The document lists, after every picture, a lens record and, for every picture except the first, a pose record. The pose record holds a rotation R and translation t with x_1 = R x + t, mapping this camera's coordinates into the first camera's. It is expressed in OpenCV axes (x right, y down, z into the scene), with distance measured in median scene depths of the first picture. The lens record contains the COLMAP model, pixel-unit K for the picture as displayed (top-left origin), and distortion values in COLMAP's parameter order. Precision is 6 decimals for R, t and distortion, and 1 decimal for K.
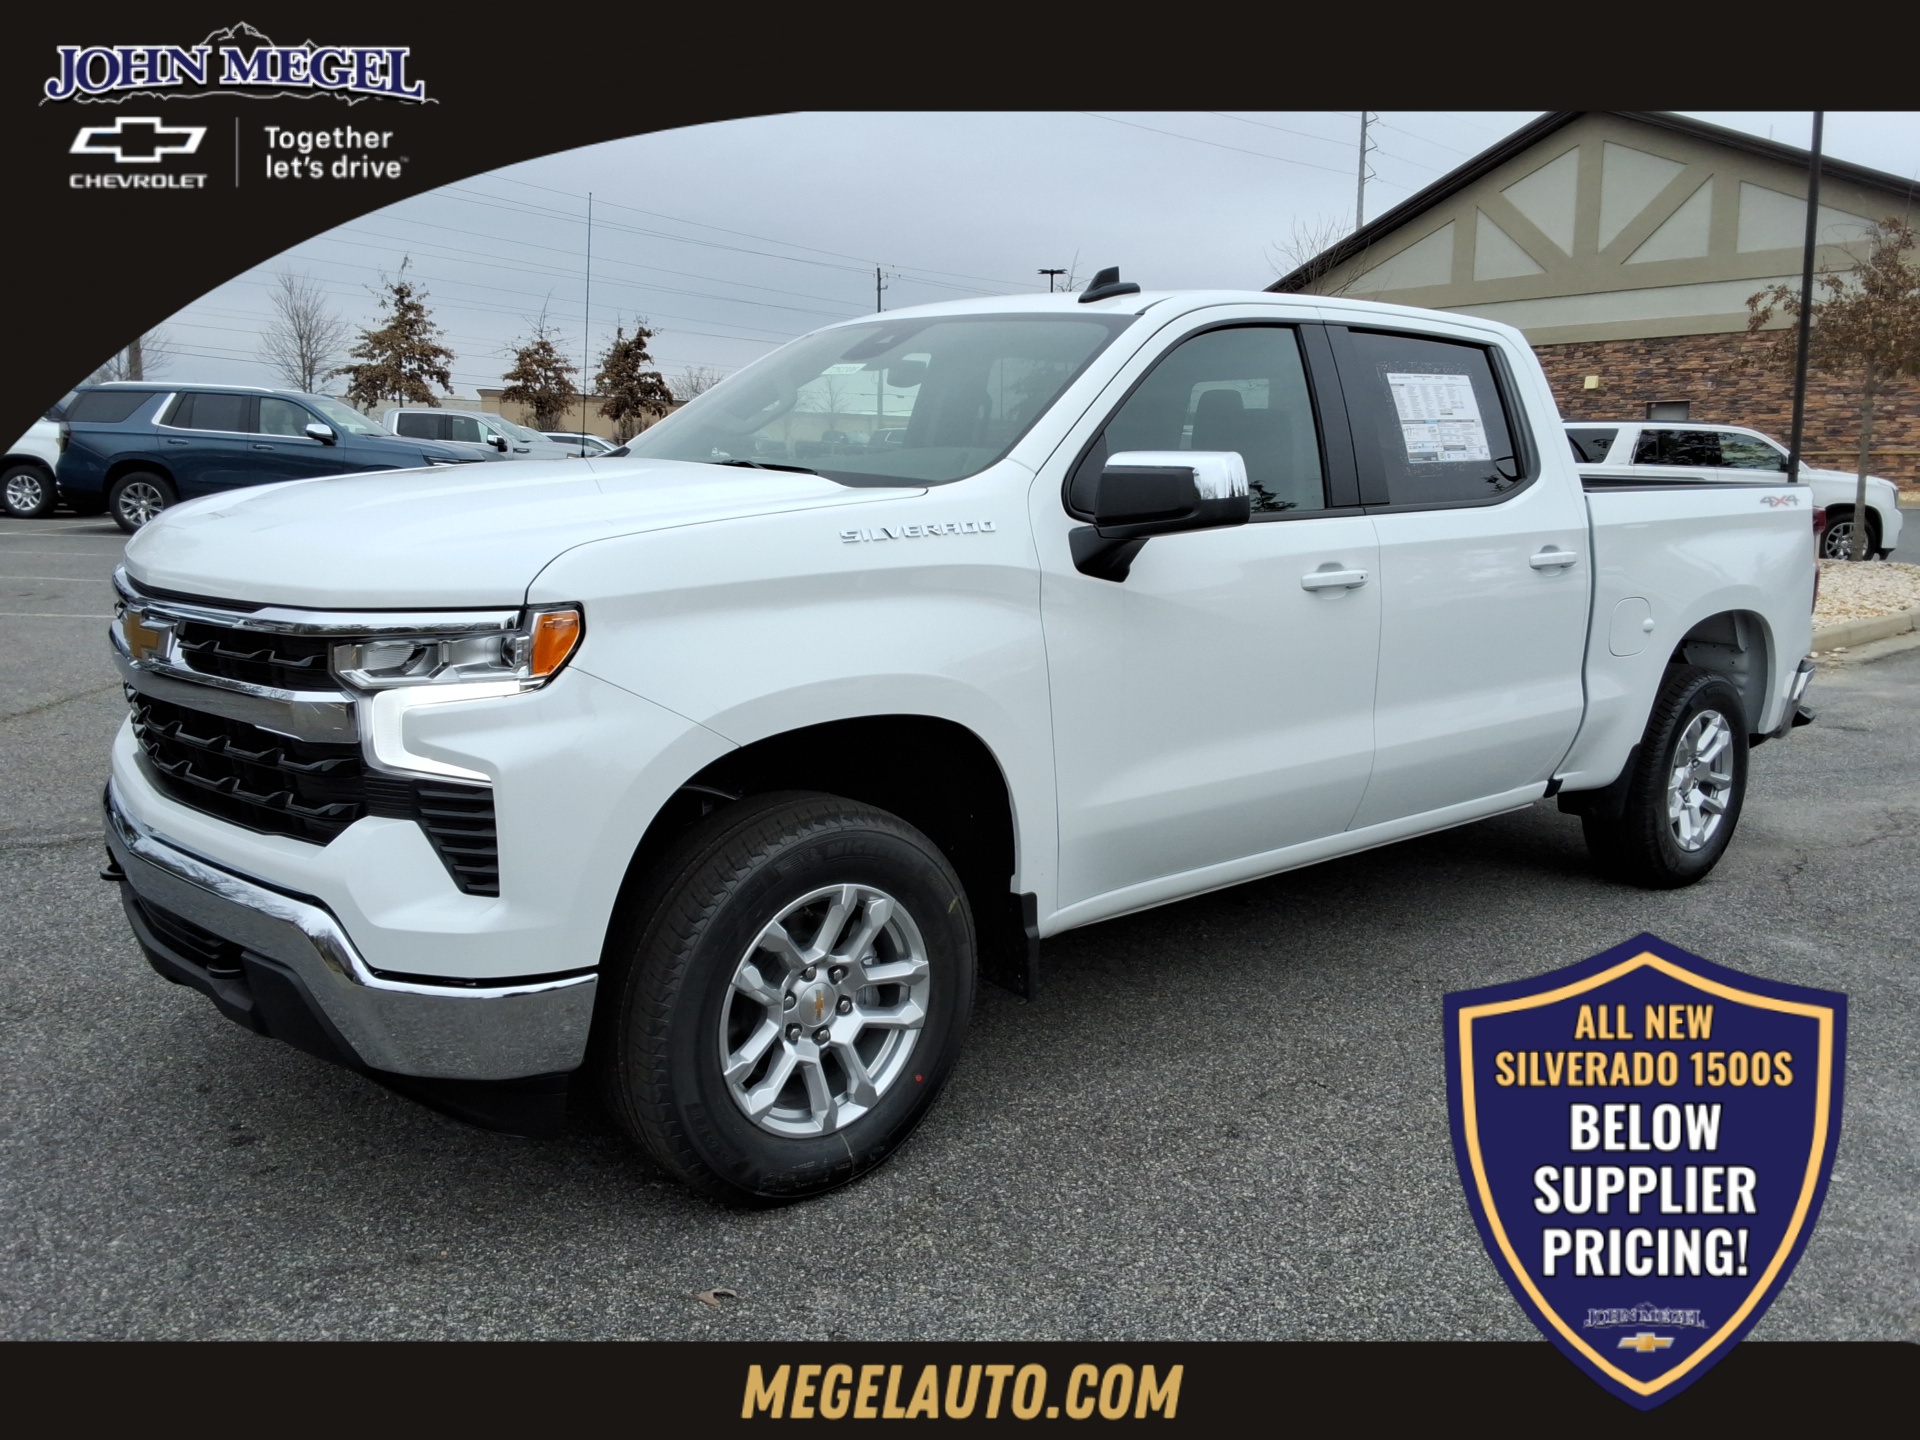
lens RADIAL K [[1534.7, 0, 962.5], [0, 1534.7, 680.9], [0, 0, 1]] dist [0.108394, -0.167953]
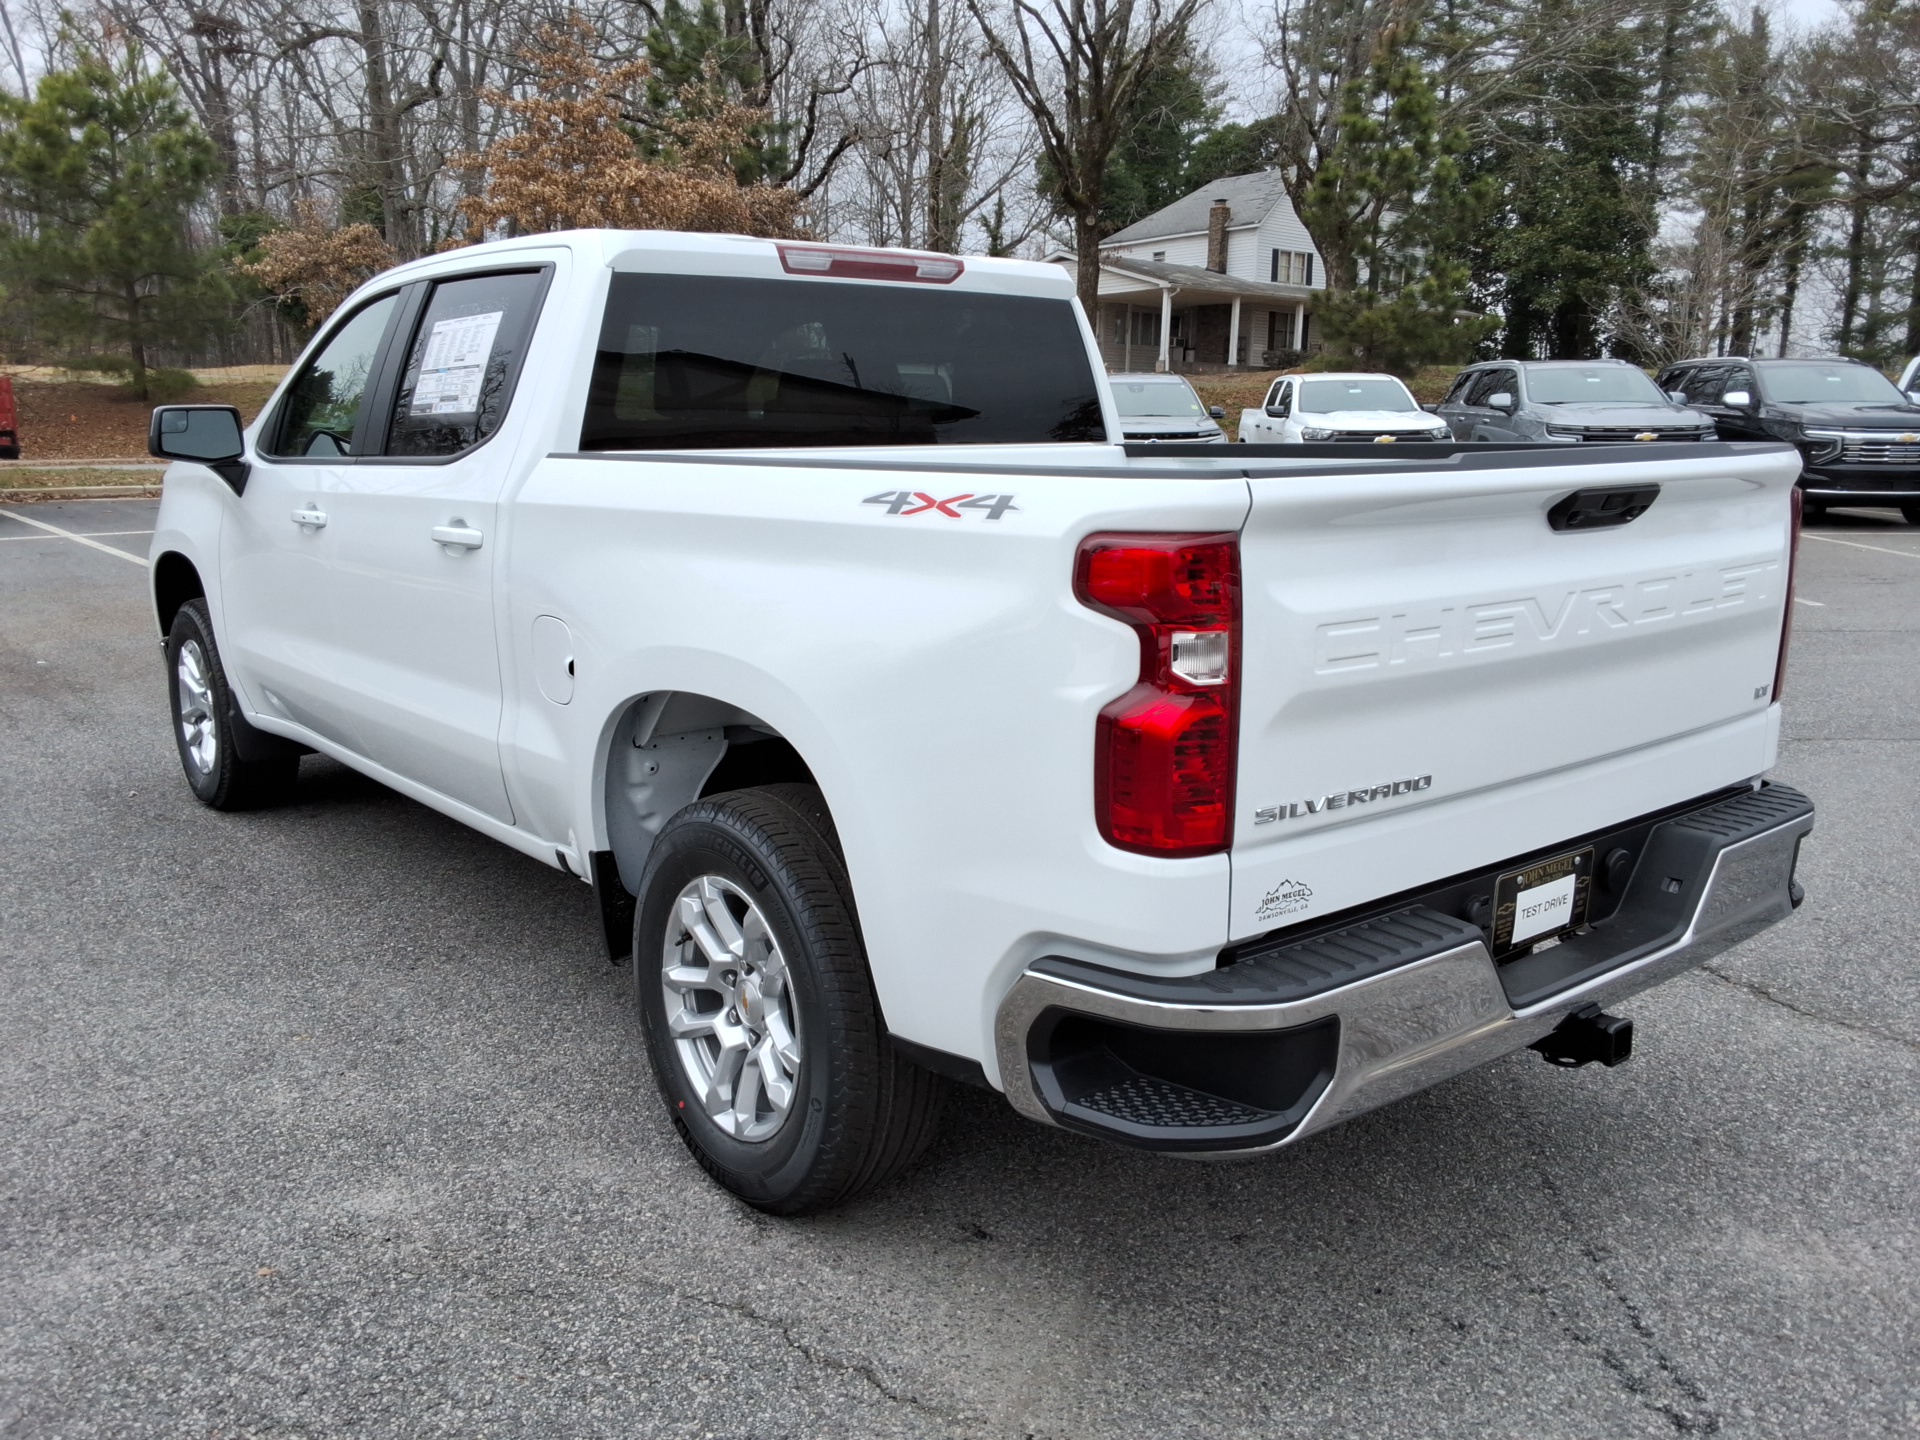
lens RADIAL K [[1534.7, 0, 976.8], [0, 1534.7, 700.4], [0, 0, 1]] dist [0.108394, -0.167953]
pose [[-0.031399, 0.159391, -0.986716, 0.114294], [-0.144106, 0.976167, 0.162272, -0.016186], [0.989064, 0.147287, -0.007682, 0.125223]]
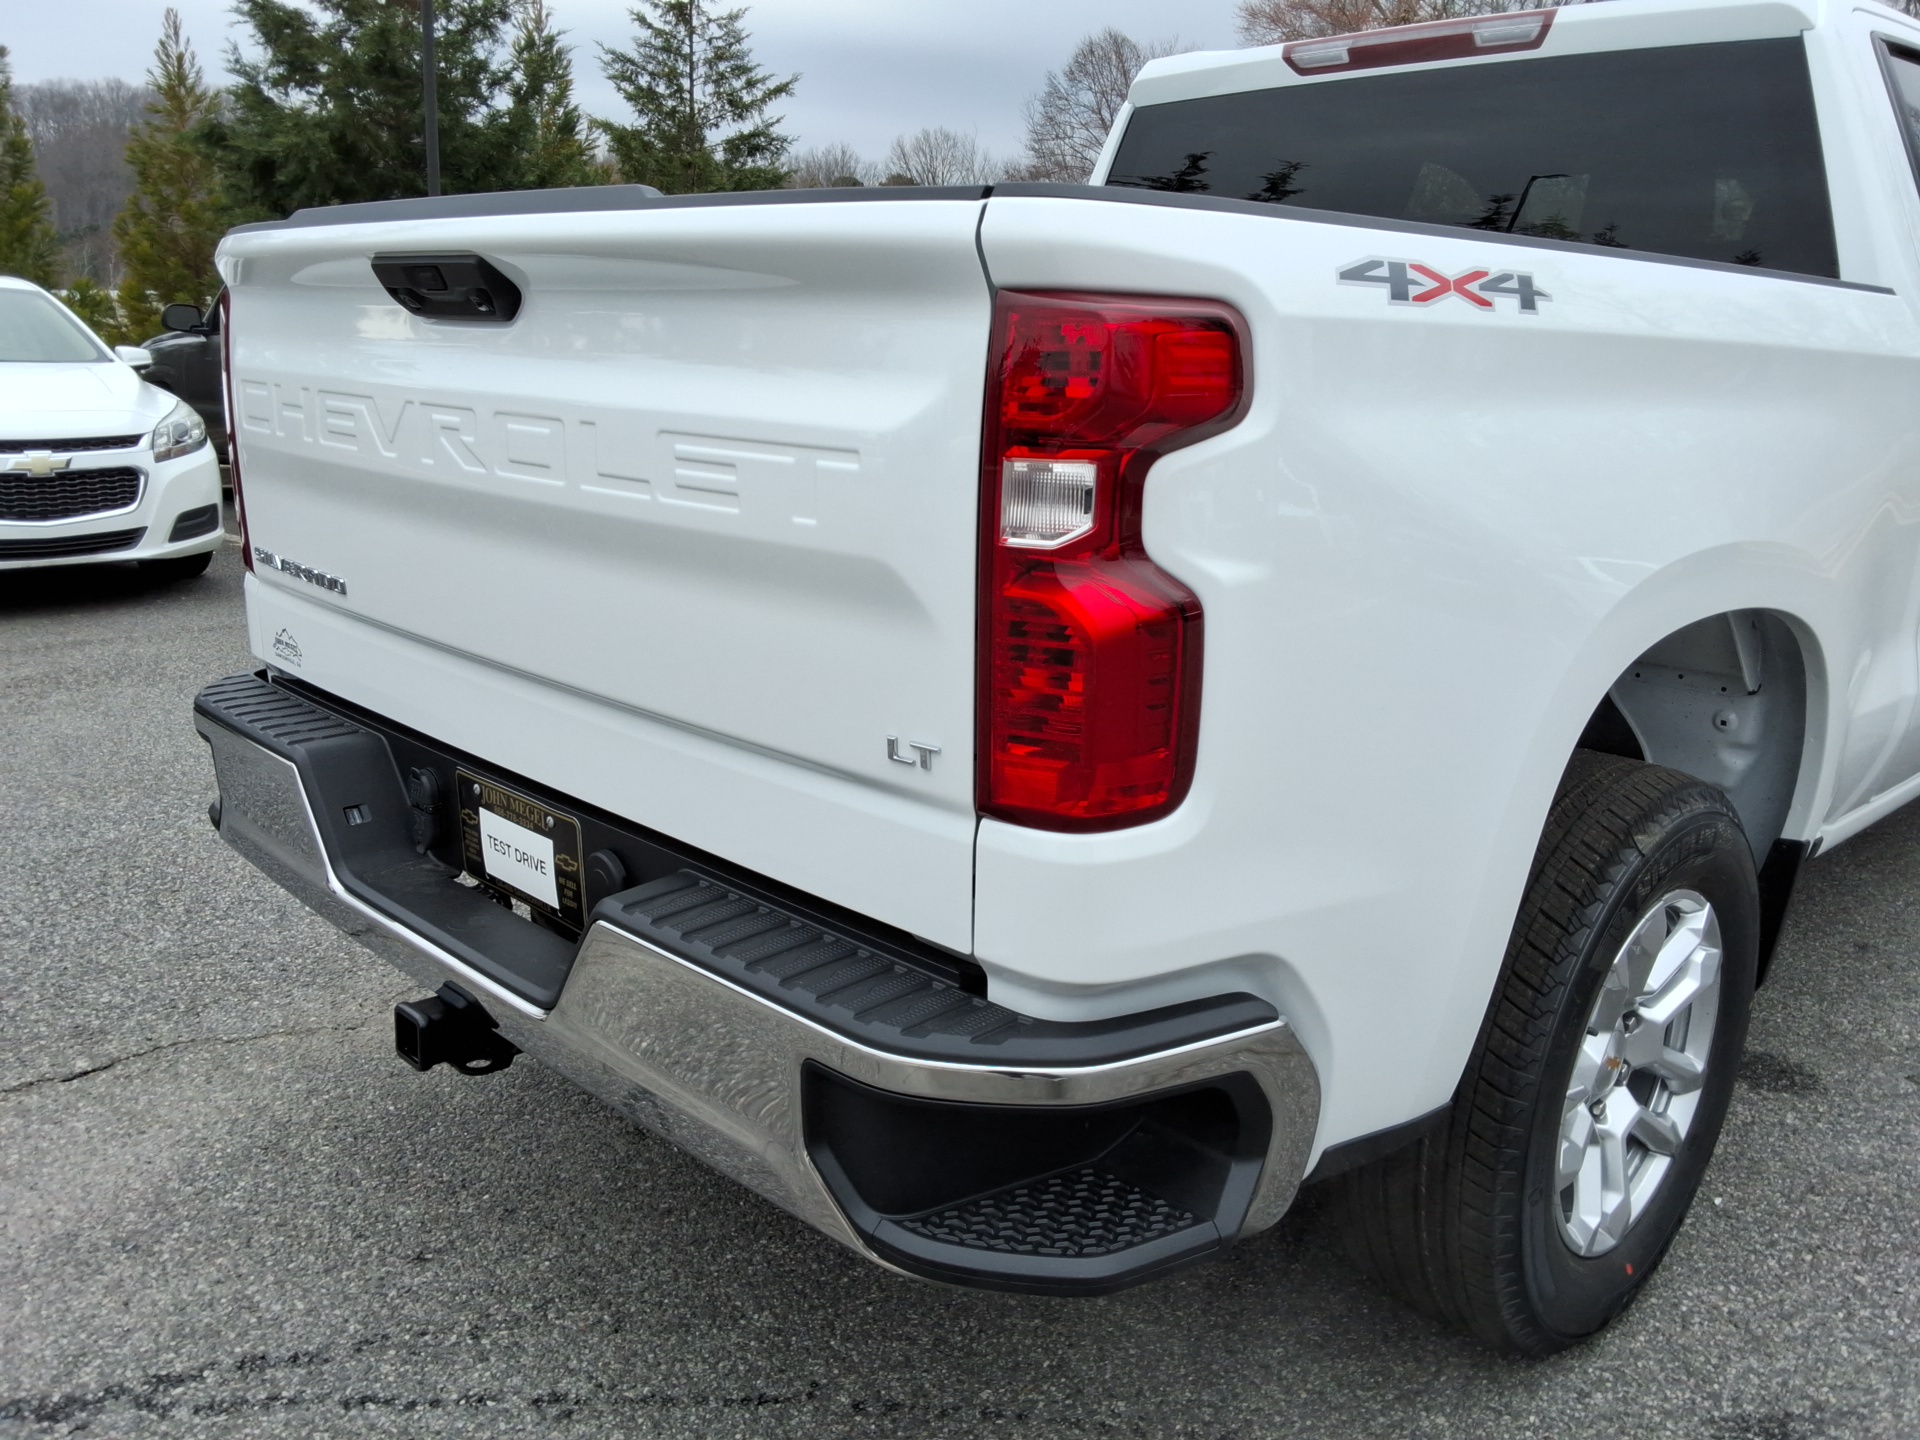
lens RADIAL K [[1534.7, 0, 973.3], [0, 1534.7, 704.3], [0, 0, 1]] dist [0.108394, -0.167953]
pose [[-0.997256, -0.036434, -0.064444, 0.048870], [-0.057855, 0.926676, 0.371381, -0.022437], [0.046187, 0.374091, -0.926241, 0.184275]]
